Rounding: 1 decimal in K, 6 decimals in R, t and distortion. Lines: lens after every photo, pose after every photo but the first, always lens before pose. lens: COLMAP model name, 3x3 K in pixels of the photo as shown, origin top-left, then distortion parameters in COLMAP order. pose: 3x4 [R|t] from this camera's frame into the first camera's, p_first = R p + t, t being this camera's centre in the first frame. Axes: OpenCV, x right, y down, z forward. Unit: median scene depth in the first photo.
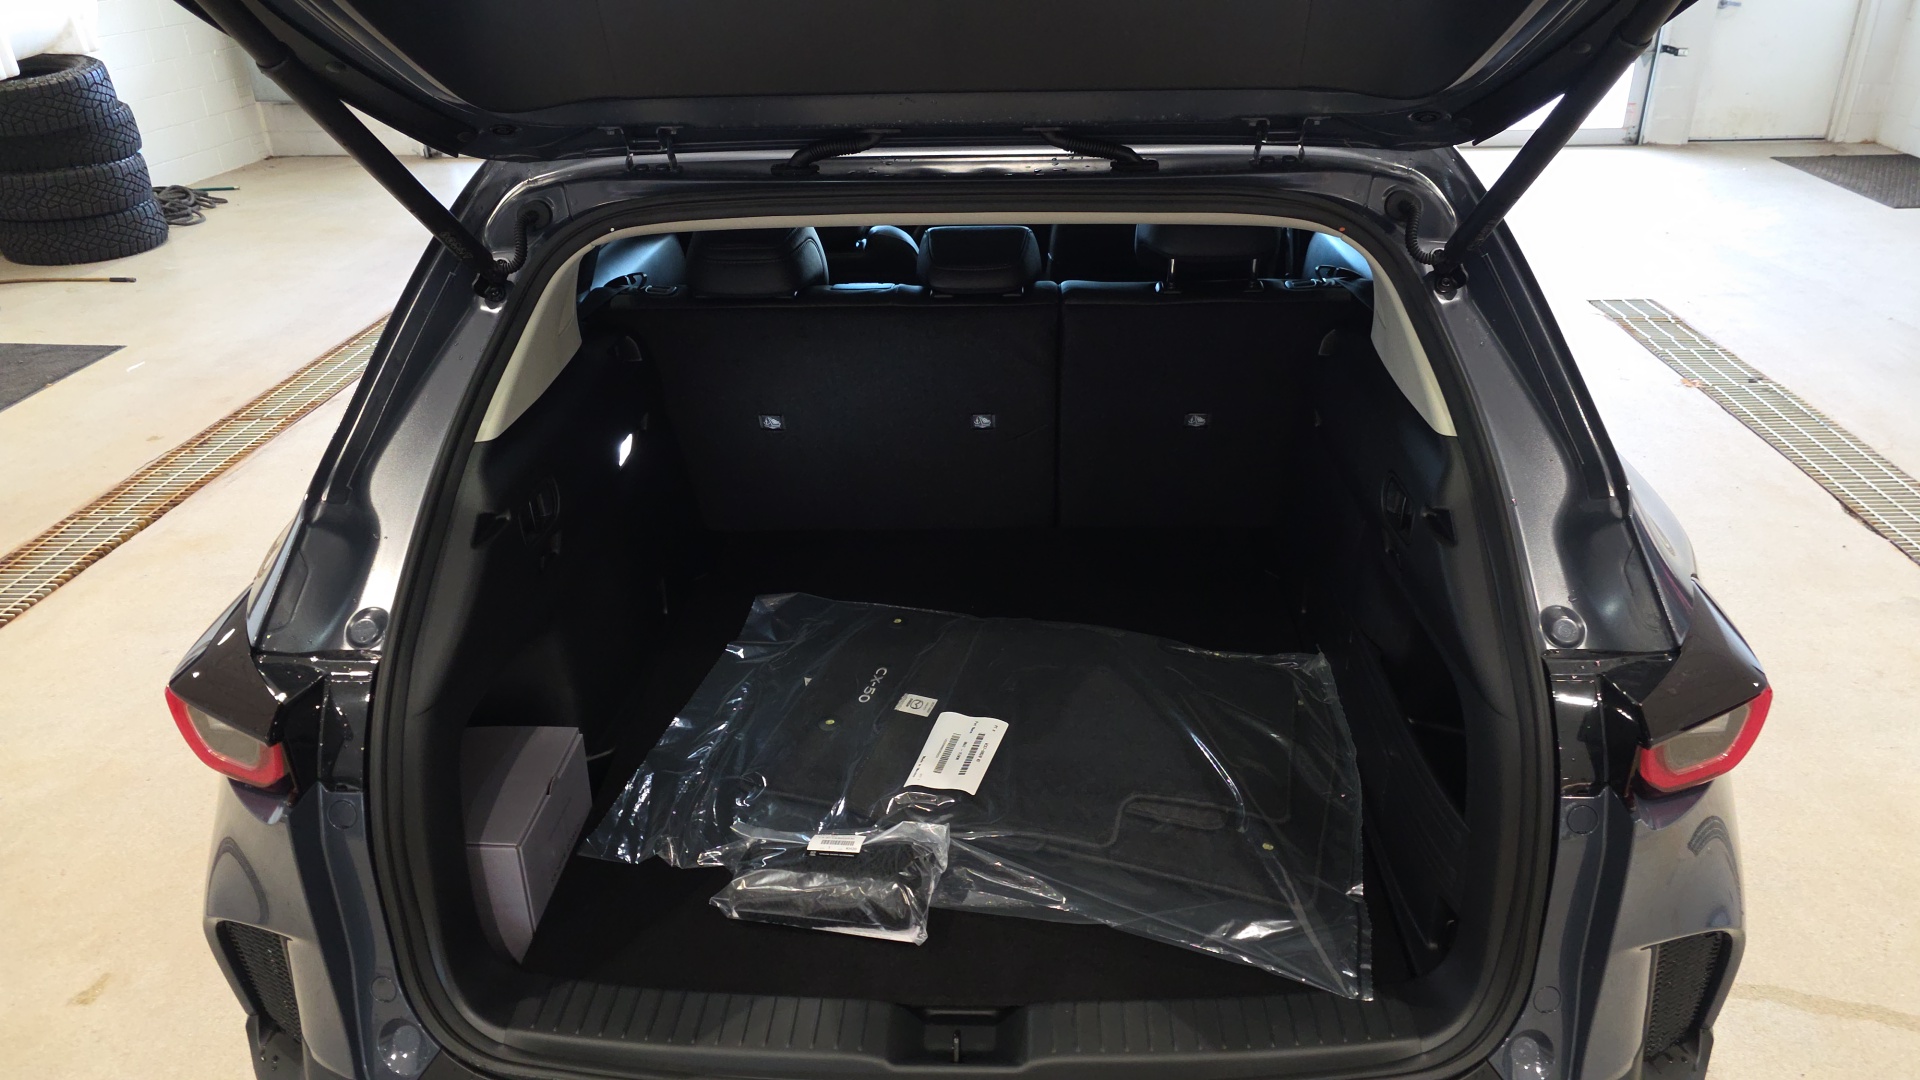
lens RADIAL K [[1291.3, 0, 988.0], [0, 1291.3, 542.3], [0, 0, 1]] dist [0.025224, -0.026215]
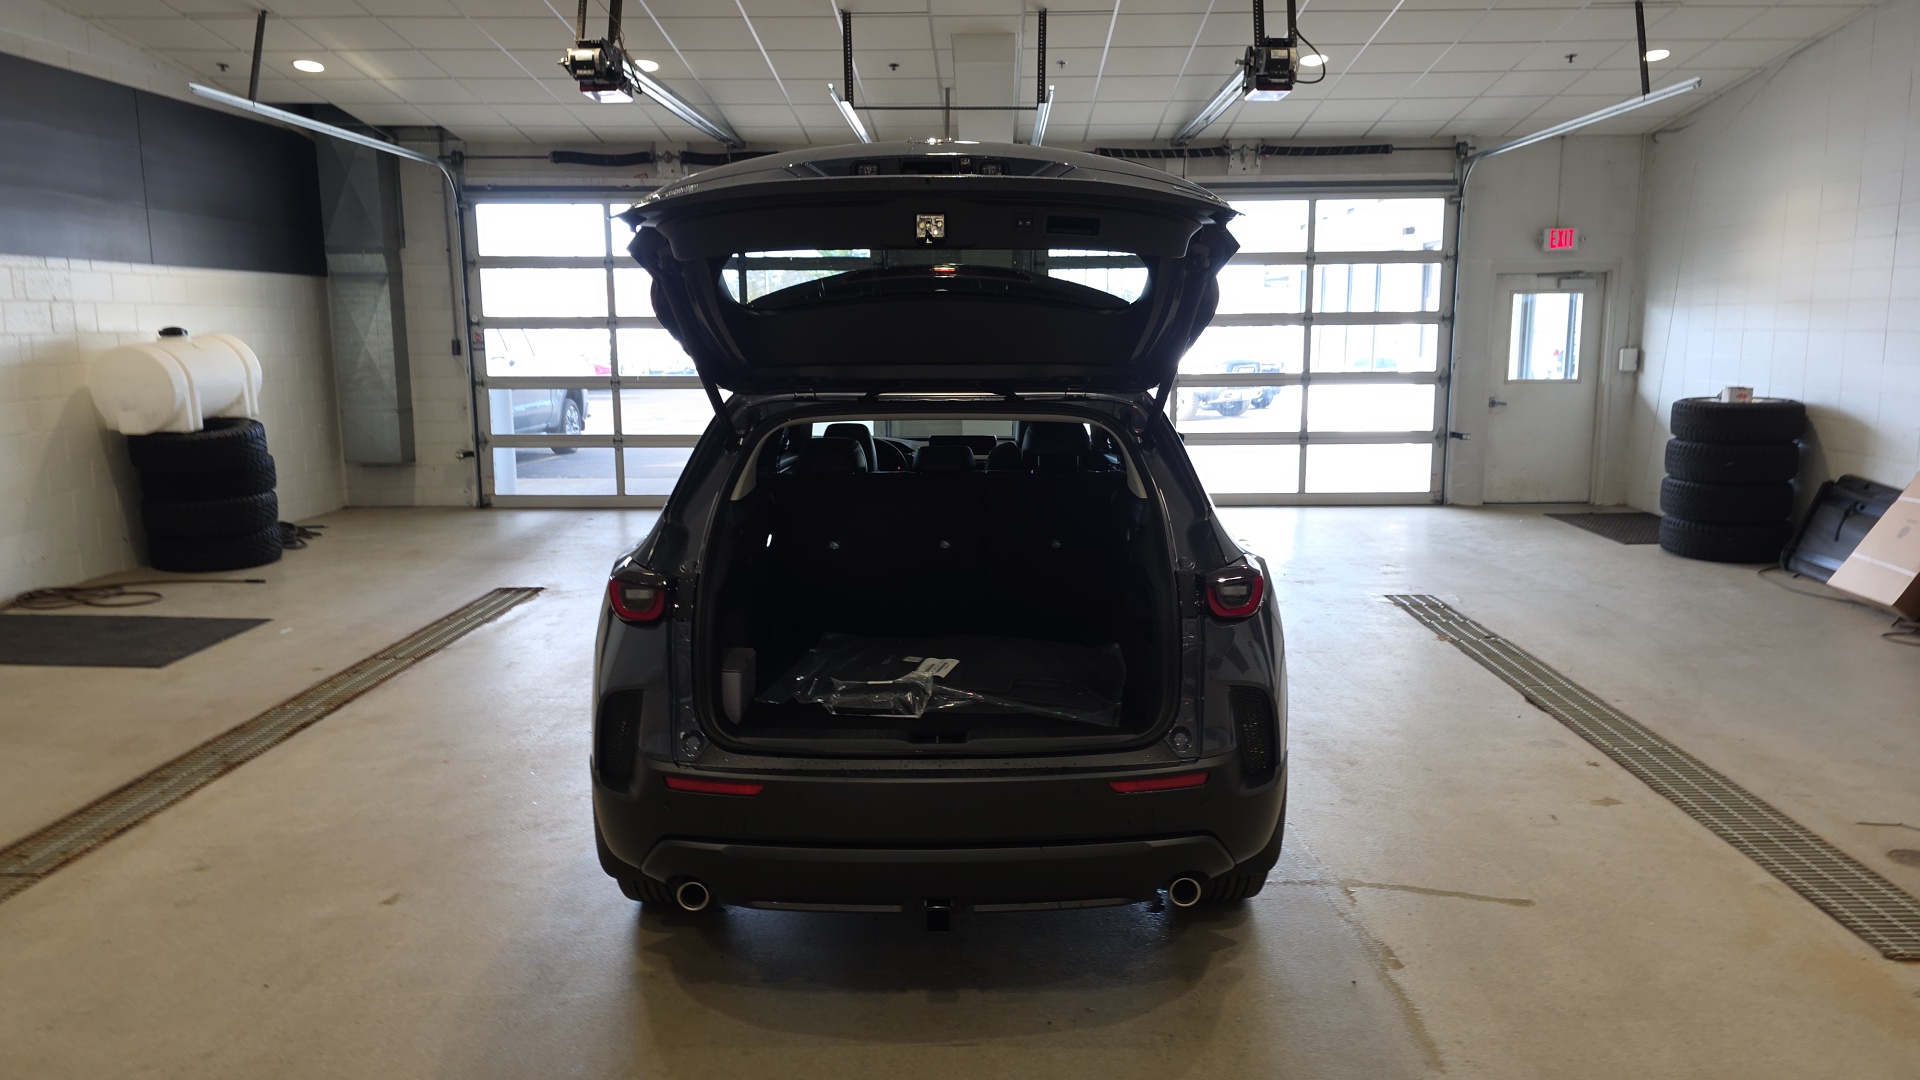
lens RADIAL K [[1291.3, 0, 969.8], [0, 1291.3, 539.2], [0, 0, 1]] dist [0.025224, -0.026215]
pose [[0.999487, 0.011326, 0.029962, -0.009771], [-0.001810, 0.953872, -0.300208, 0.189015], [-0.031981, 0.300000, 0.953403, -0.332448]]
